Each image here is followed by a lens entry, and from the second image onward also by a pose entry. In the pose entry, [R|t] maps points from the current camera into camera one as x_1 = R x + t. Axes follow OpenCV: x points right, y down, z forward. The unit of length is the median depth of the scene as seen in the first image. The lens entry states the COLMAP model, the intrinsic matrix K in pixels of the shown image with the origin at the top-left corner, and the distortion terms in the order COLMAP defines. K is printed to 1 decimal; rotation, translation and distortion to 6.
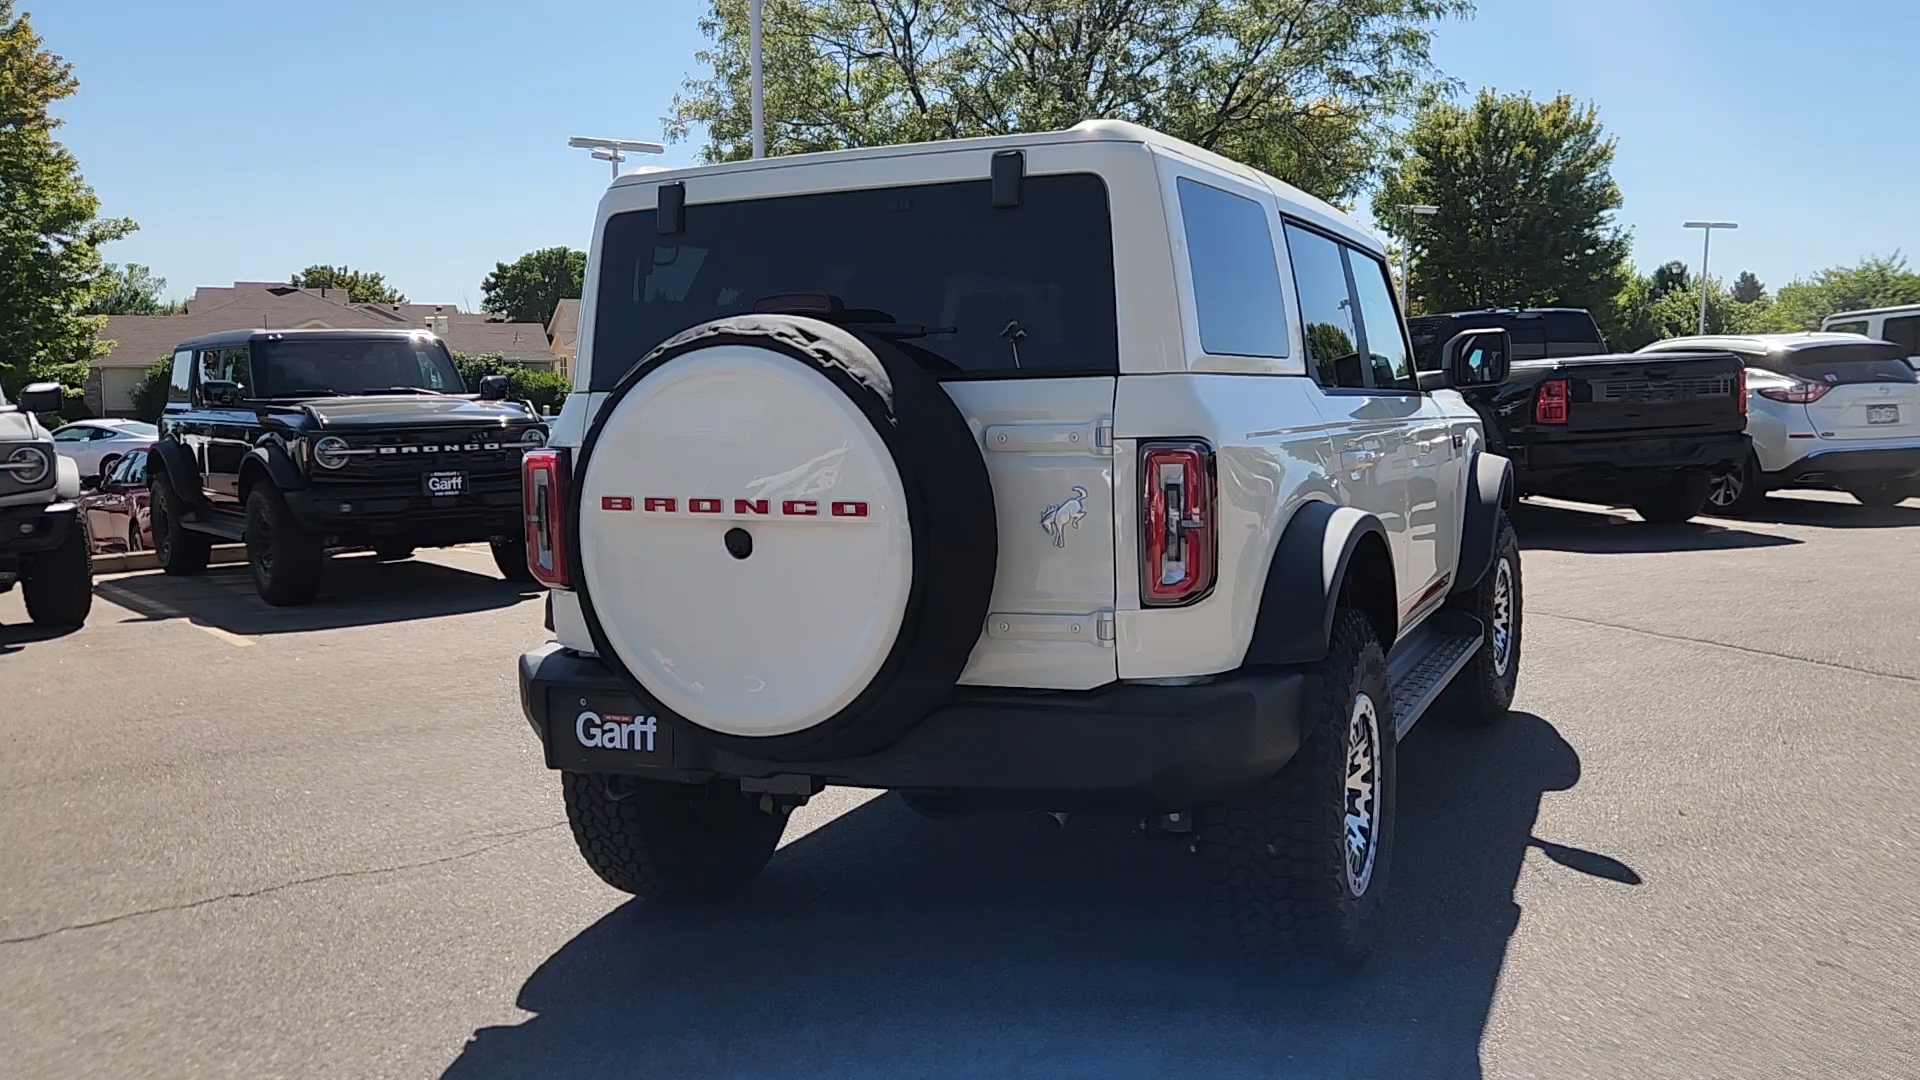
lens RADIAL K [[1624.2, 0, 950.5], [0, 1624.2, 541.9], [0, 0, 1]] dist [0.037888, -0.029777]
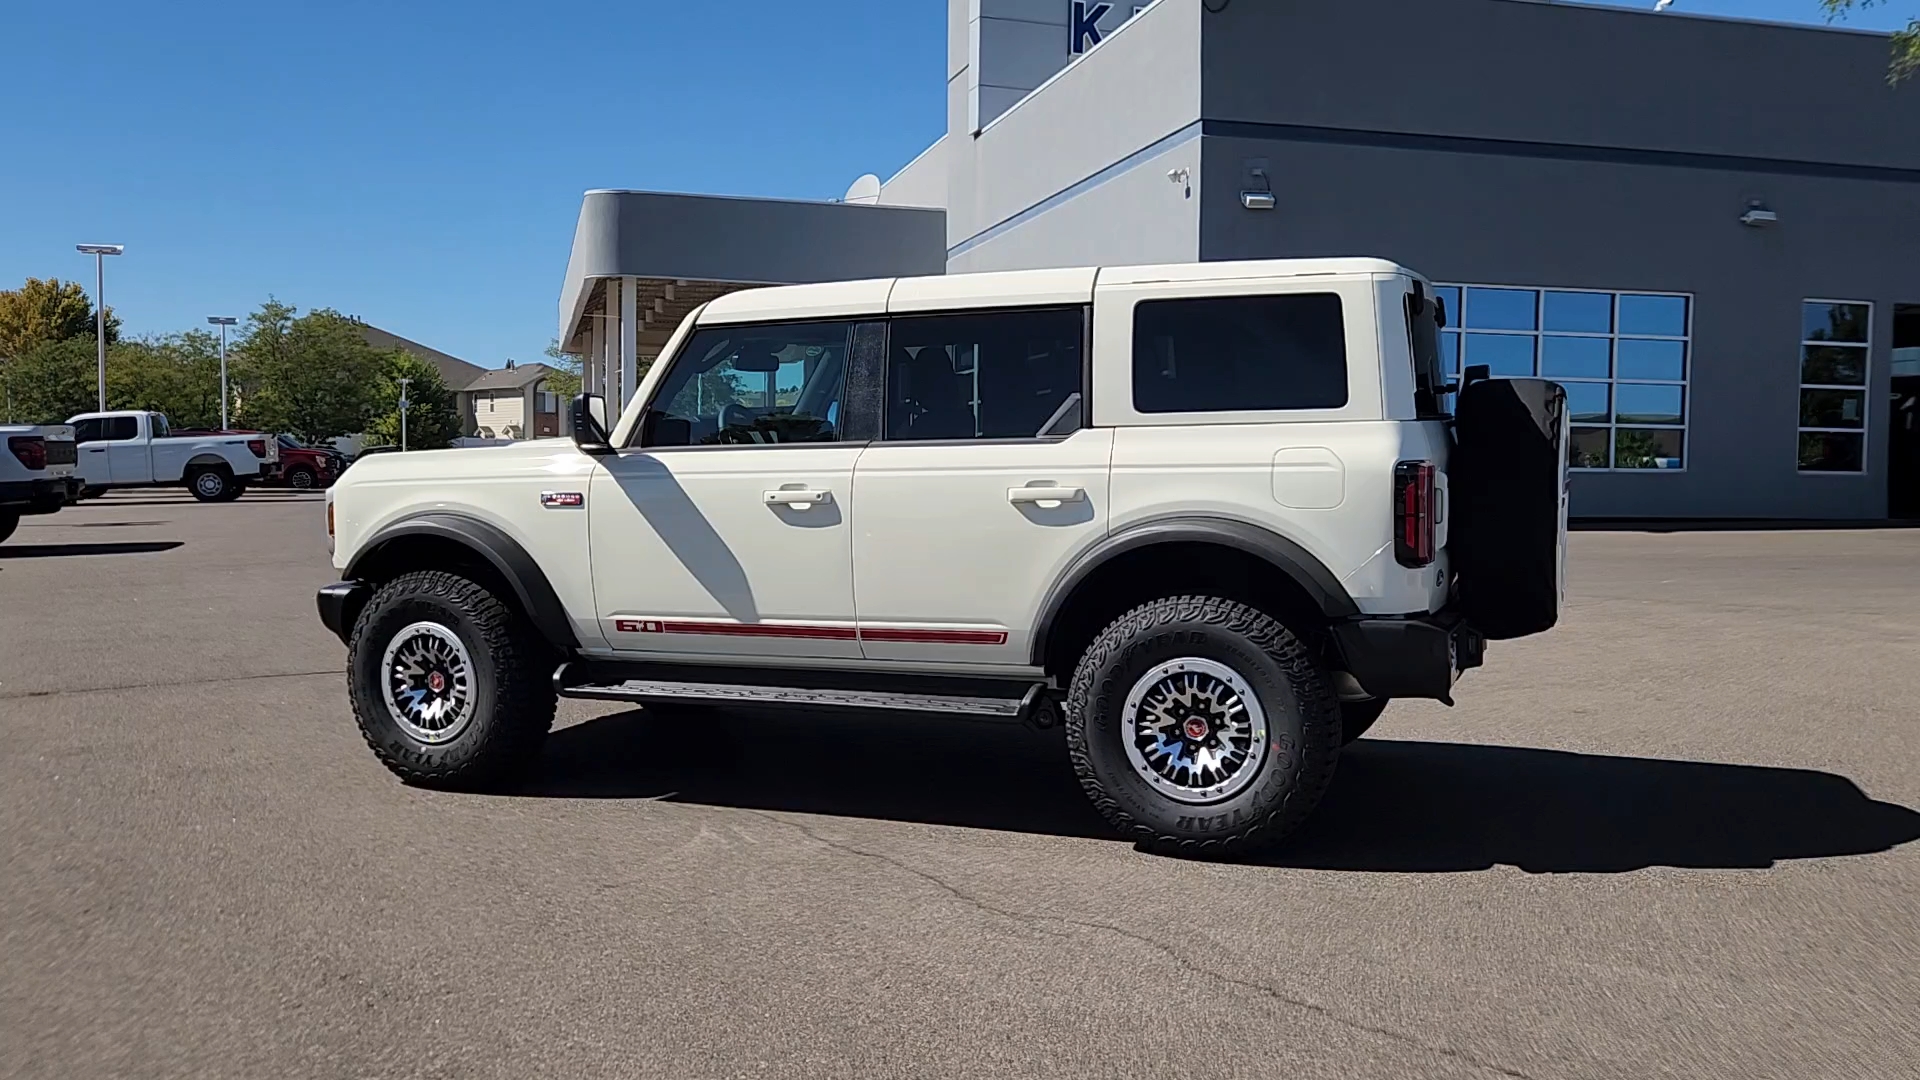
lens RADIAL K [[1624.2, 0, 955.4], [0, 1624.2, 545.9], [0, 0, 1]] dist [0.037888, -0.029777]
pose [[-0.056914, -0.047458, 0.997250, -1.526504], [0.105553, 0.992985, 0.053279, -0.098395], [-0.992784, 0.108295, -0.051506, 1.425143]]
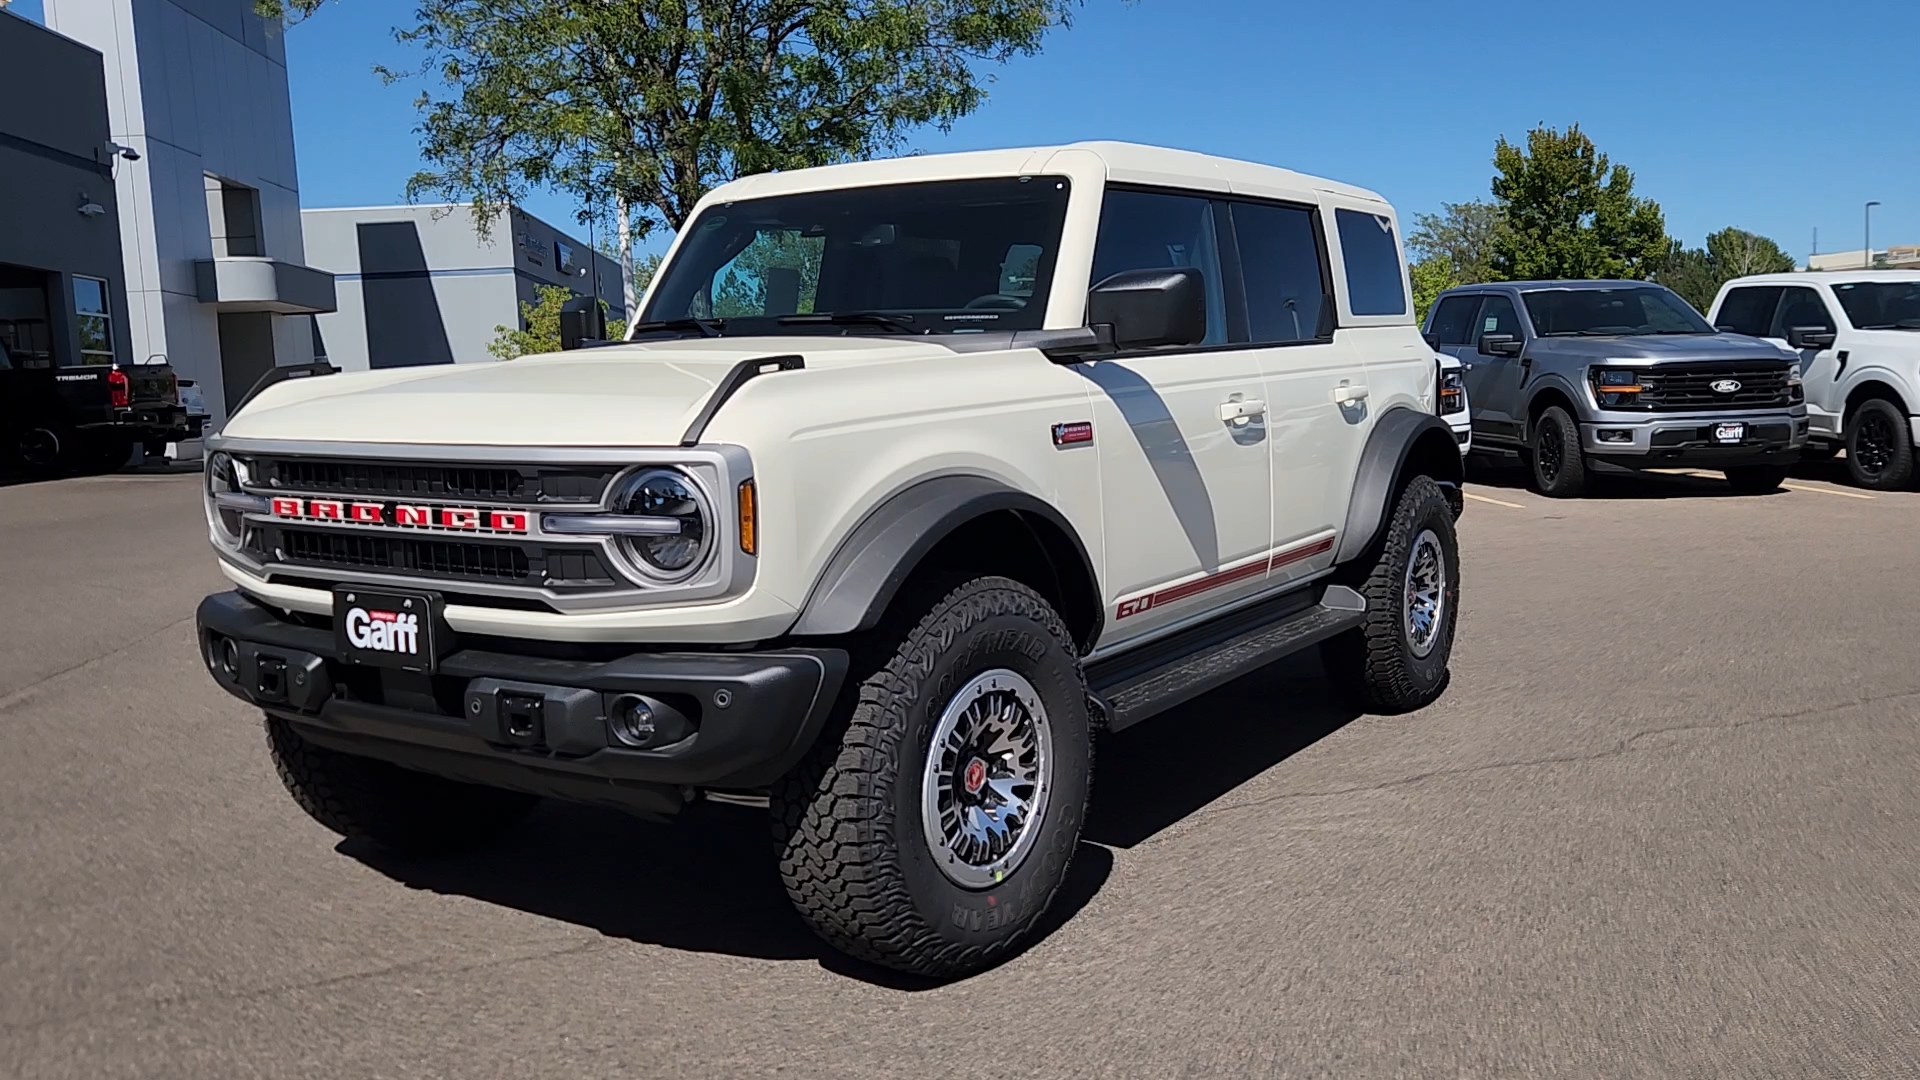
lens RADIAL K [[1624.2, 0, 948.0], [0, 1624.2, 540.4], [0, 0, 1]] dist [0.037888, -0.029777]
pose [[-0.986757, 0.031008, 0.159212, -0.019318], [0.063374, 0.977239, 0.202453, -0.242620], [-0.149310, 0.209862, -0.966263, 2.711534]]
